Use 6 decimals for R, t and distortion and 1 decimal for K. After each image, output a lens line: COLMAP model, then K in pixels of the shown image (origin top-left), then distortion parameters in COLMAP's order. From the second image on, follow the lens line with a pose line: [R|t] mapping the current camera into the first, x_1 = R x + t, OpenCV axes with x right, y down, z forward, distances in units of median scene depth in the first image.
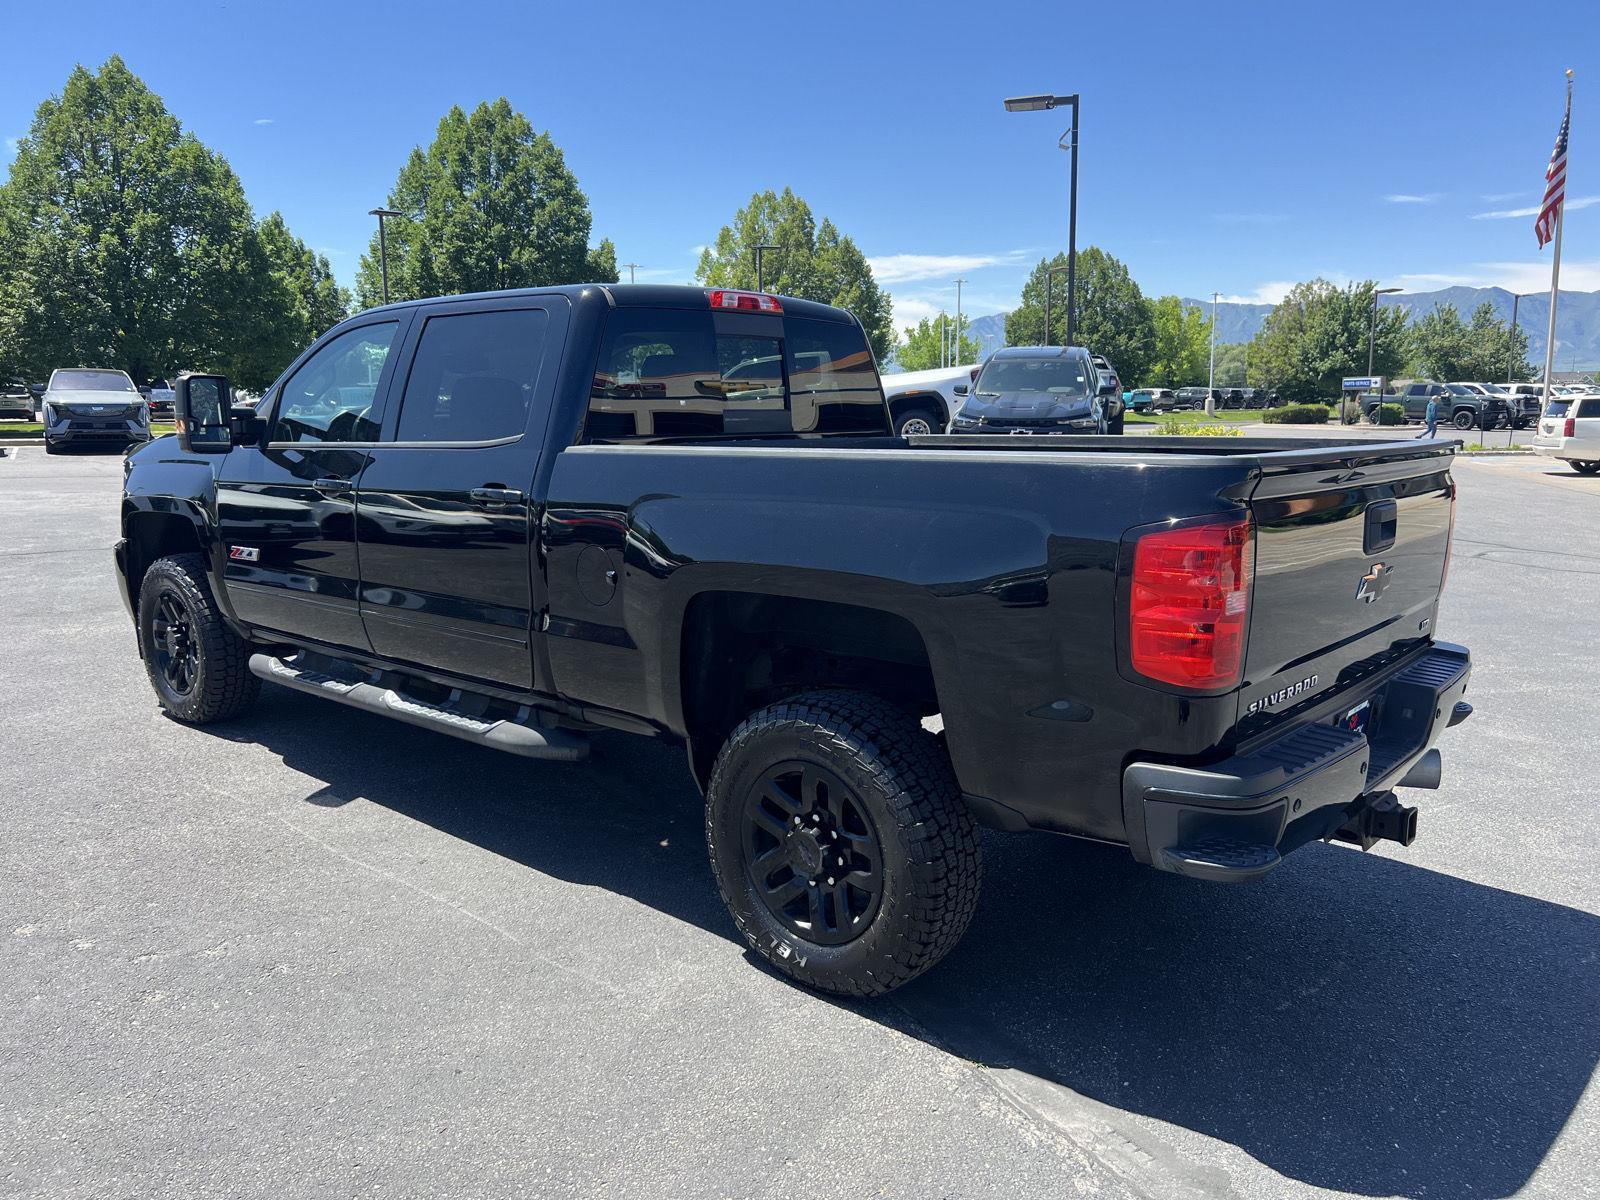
lens RADIAL K [[1206.7, 0, 799.4], [0, 1206.7, 597.4], [0, 0, 1]] dist [0.031936, -0.035478]
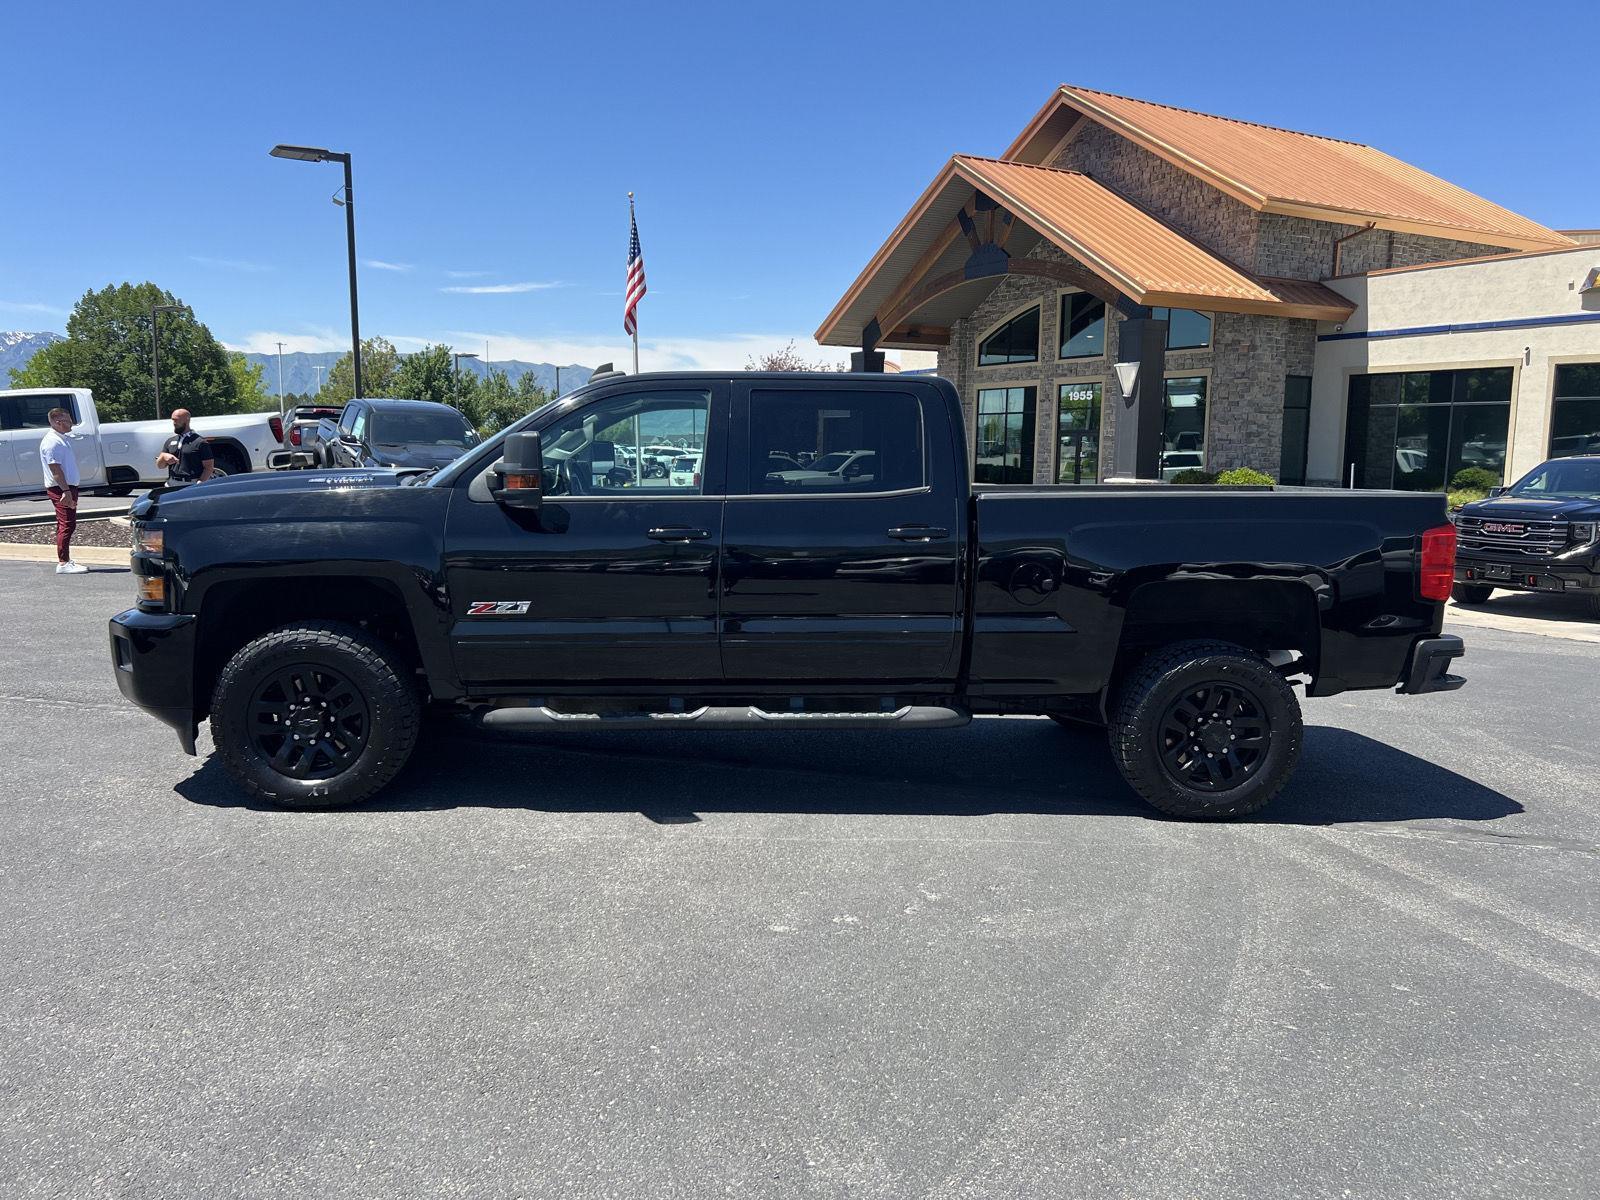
lens RADIAL K [[1206.7, 0, 797.2], [0, 1206.7, 601.5], [0, 0, 1]] dist [0.031936, -0.035478]
pose [[0.716814, -0.070233, 0.693719, -0.183497], [0.096117, 0.995369, 0.001455, -0.003582], [-0.690608, 0.065635, 0.720245, 0.022033]]
